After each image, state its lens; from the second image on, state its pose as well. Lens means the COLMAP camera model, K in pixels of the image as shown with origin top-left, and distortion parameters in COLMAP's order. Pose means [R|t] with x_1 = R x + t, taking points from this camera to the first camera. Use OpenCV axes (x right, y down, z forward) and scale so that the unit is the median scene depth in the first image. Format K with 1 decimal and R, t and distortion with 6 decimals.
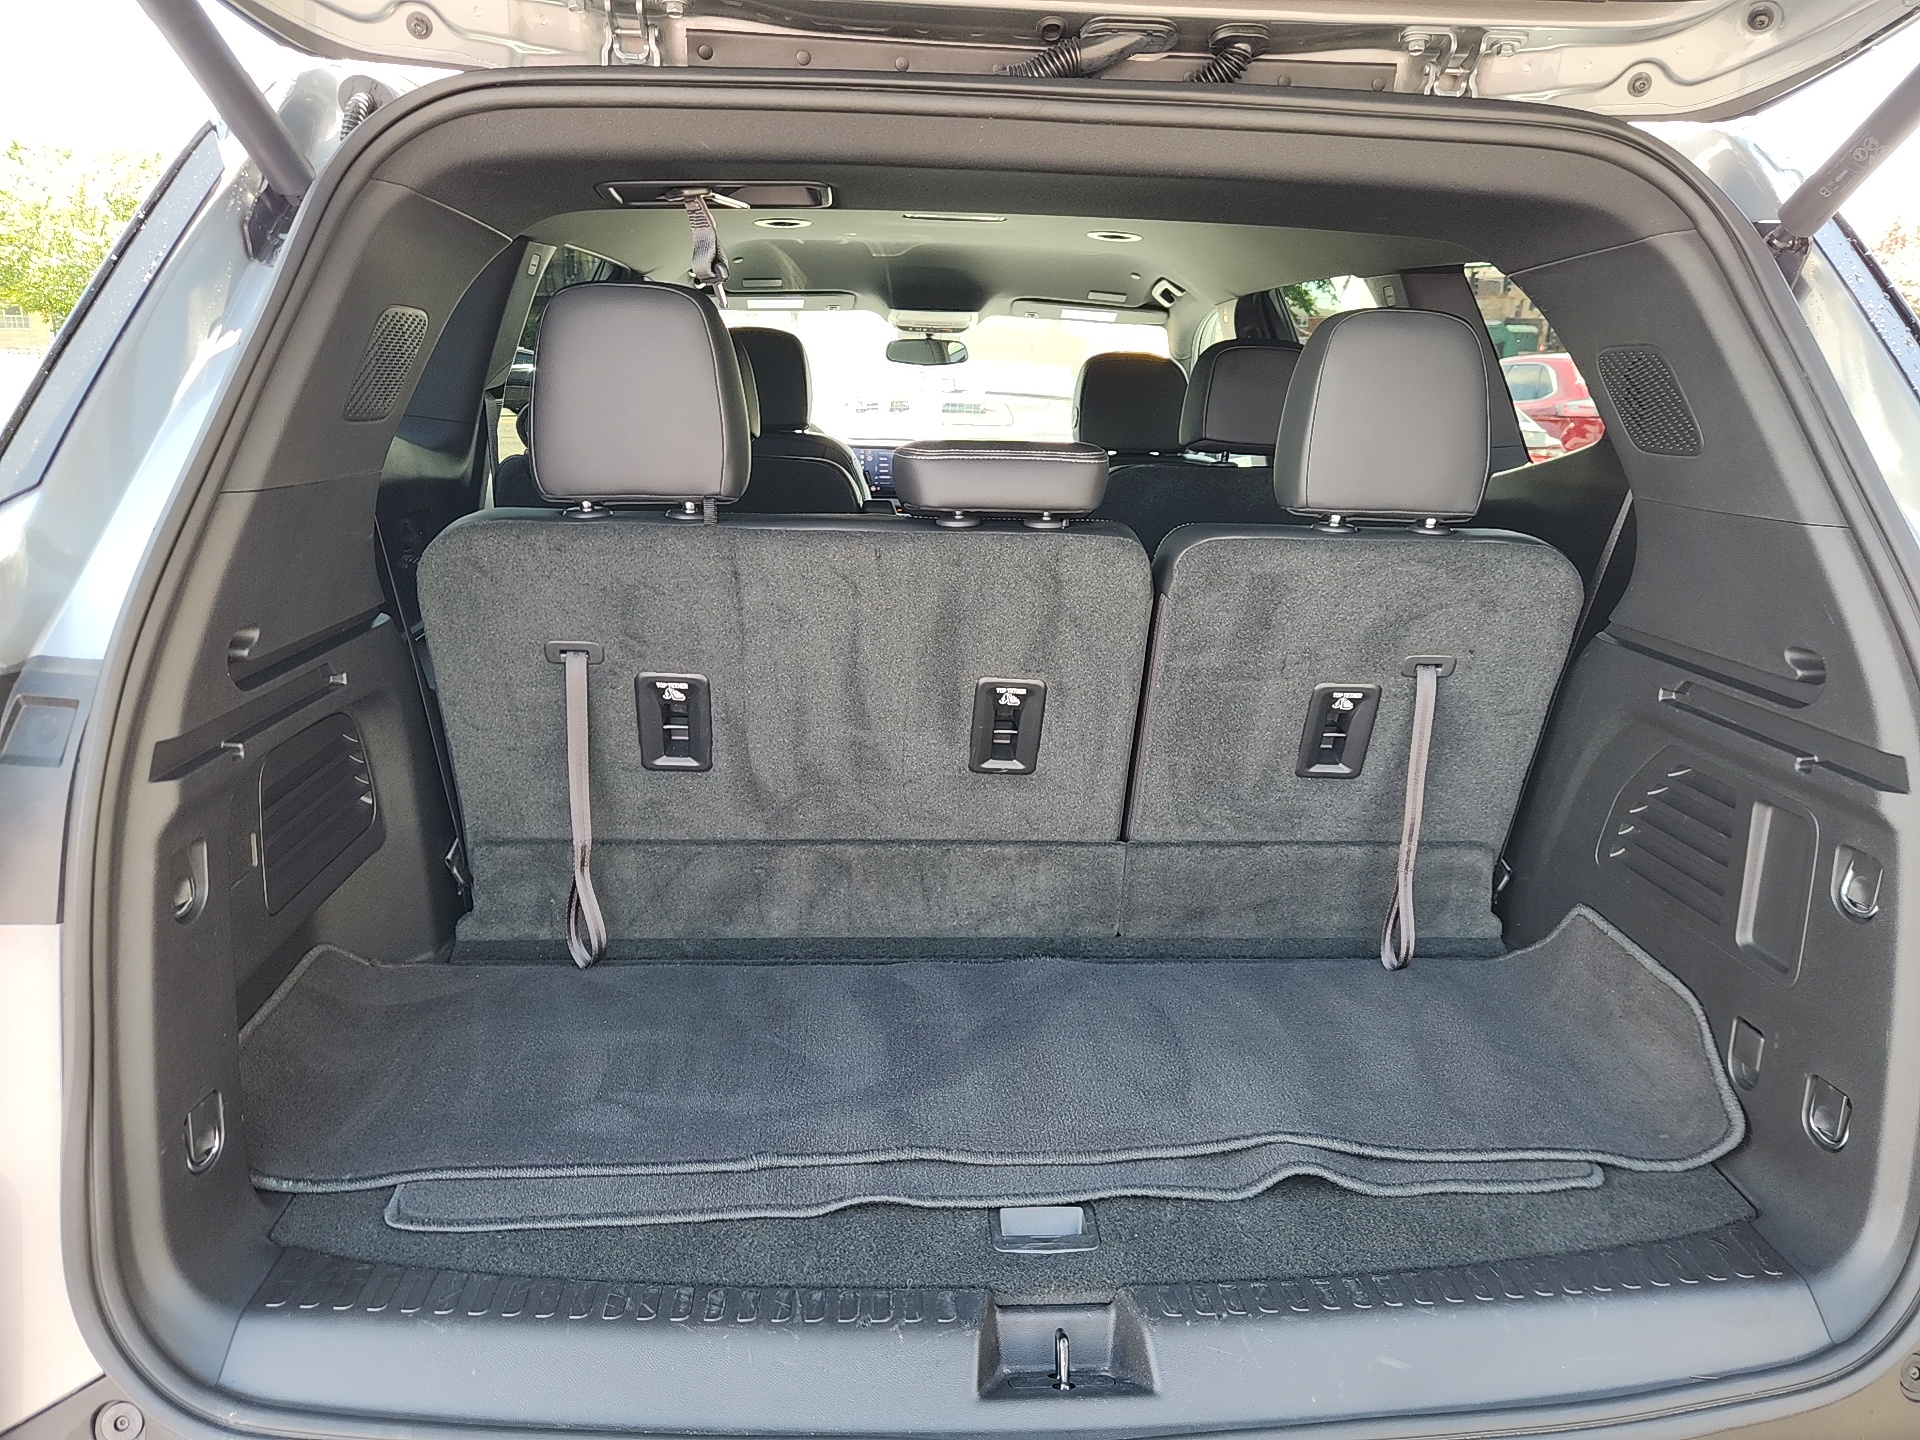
lens RADIAL K [[1396.8, 0, 960.0], [0, 1396.8, 720.0], [0, 0, 1]] dist [0.092359, -0.096993]
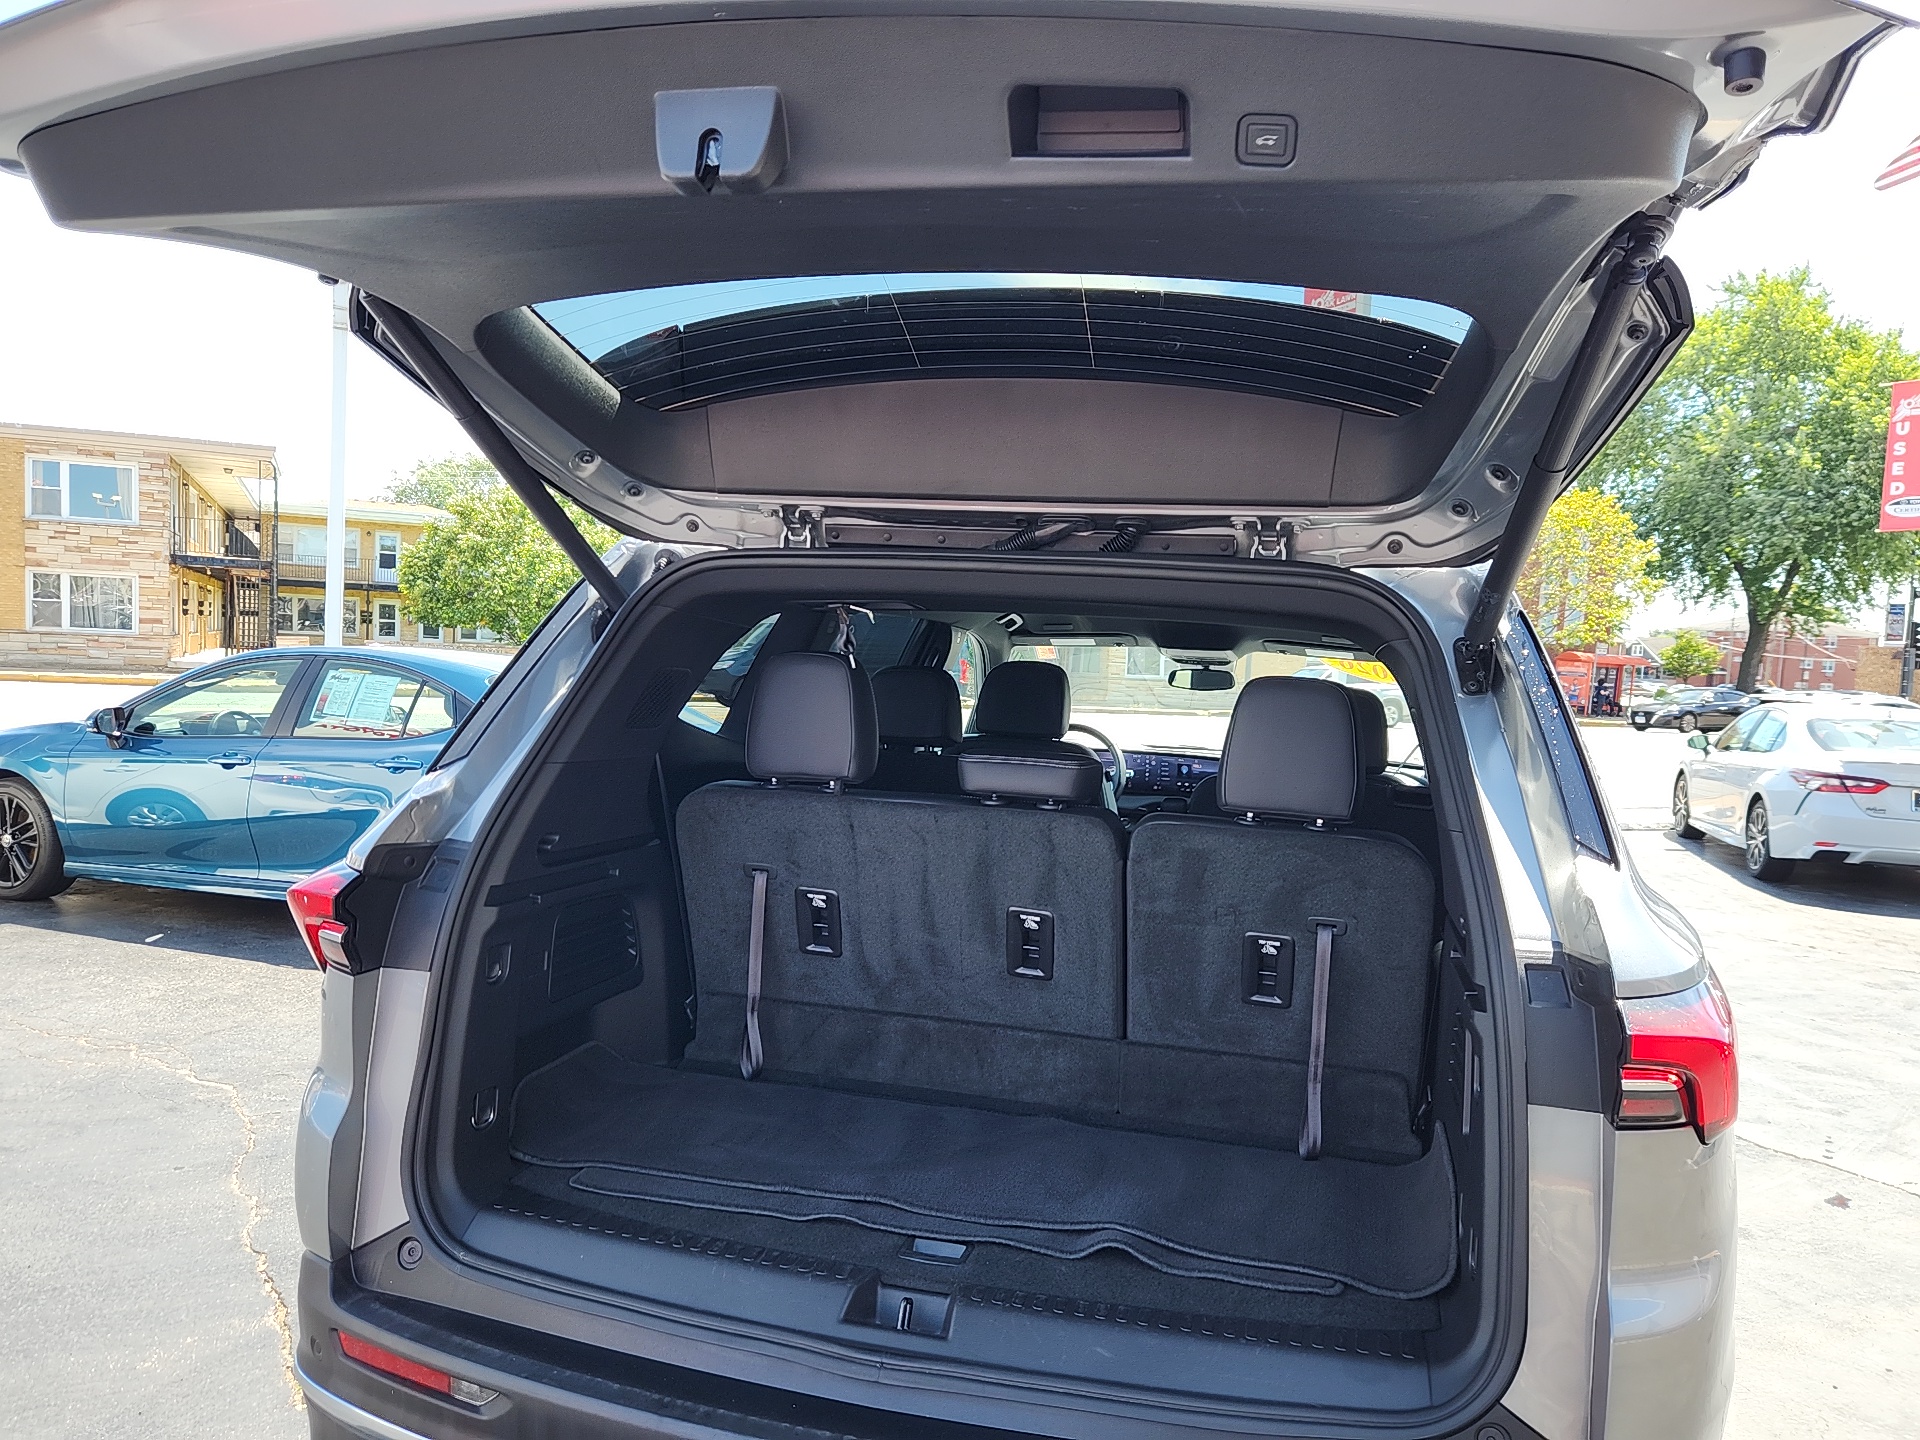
lens RADIAL K [[1345.8, 0, 960.0], [0, 1345.8, 720.0], [0, 0, 1]] dist [0.116373, -0.125414]
pose [[0.948887, 0.033471, -0.313836, 0.413292], [-0.099509, 0.975373, -0.196840, 0.063961], [0.299519, 0.218008, 0.928849, -0.394450]]
